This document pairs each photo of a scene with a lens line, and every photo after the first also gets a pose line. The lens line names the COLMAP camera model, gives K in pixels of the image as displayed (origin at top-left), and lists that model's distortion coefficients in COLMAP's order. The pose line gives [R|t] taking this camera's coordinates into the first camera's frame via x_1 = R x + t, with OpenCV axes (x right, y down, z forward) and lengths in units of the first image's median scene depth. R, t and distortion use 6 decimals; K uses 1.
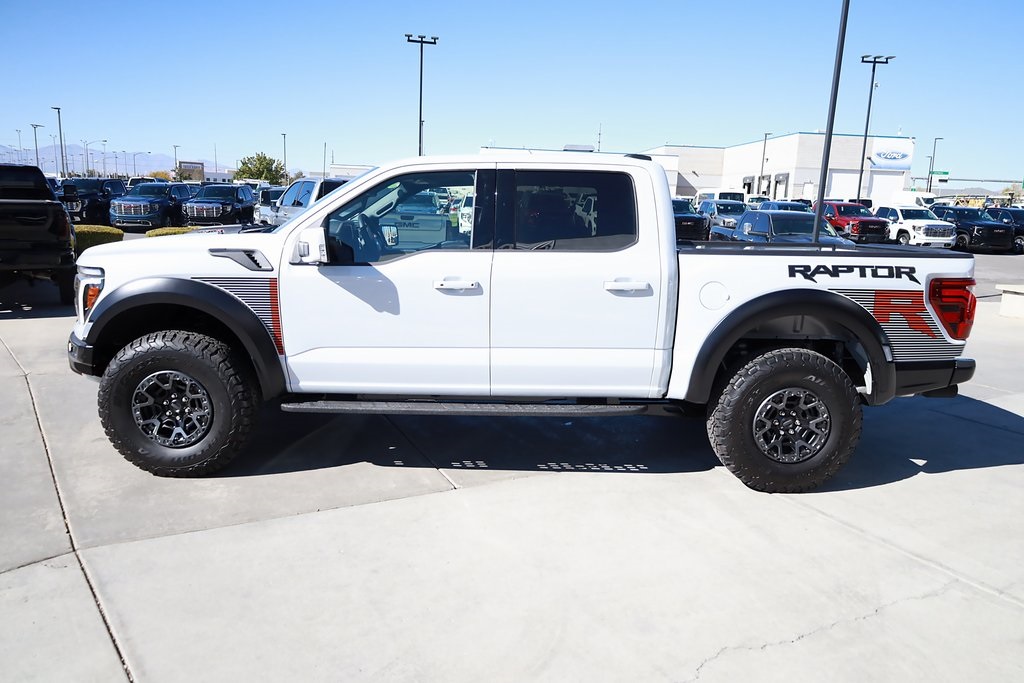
lens RADIAL K [[744.8, 0, 512.0], [0, 744.8, 340.5], [0, 0, 1]] dist [0.025762, -0.003201]
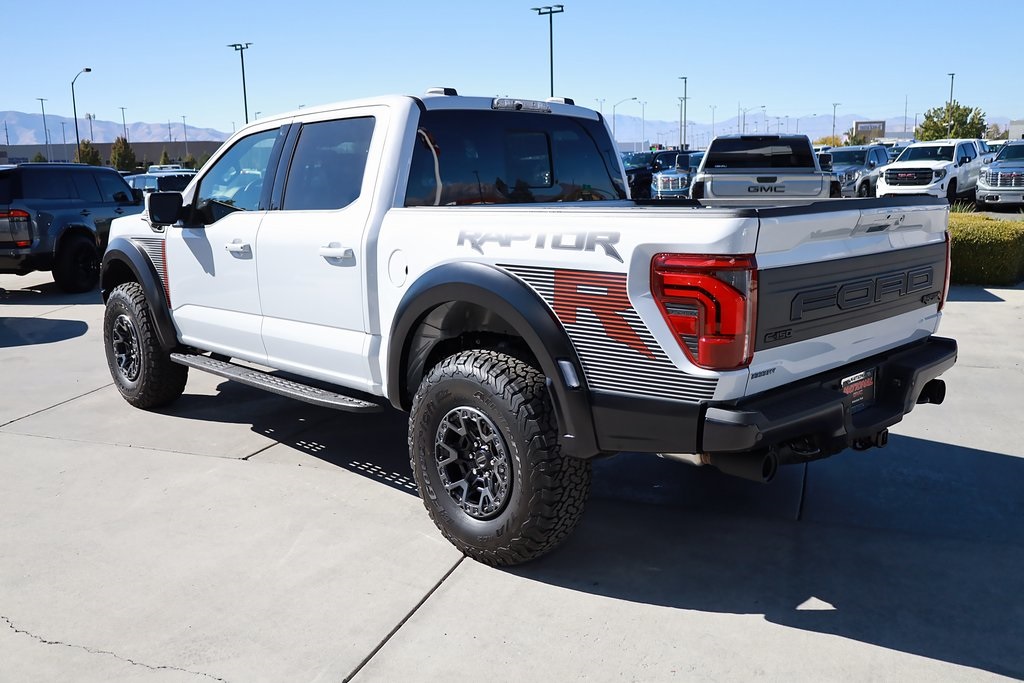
lens RADIAL K [[953.8, 0, 513.1], [0, 953.8, 342.4], [0, 0, 1]] dist [0.000868, 0.000000]
pose [[0.635092, 0.091726, -0.766971, 1.075222], [-0.096911, 0.994541, 0.038695, -0.033823], [0.766333, 0.049753, 0.640514, 0.467560]]
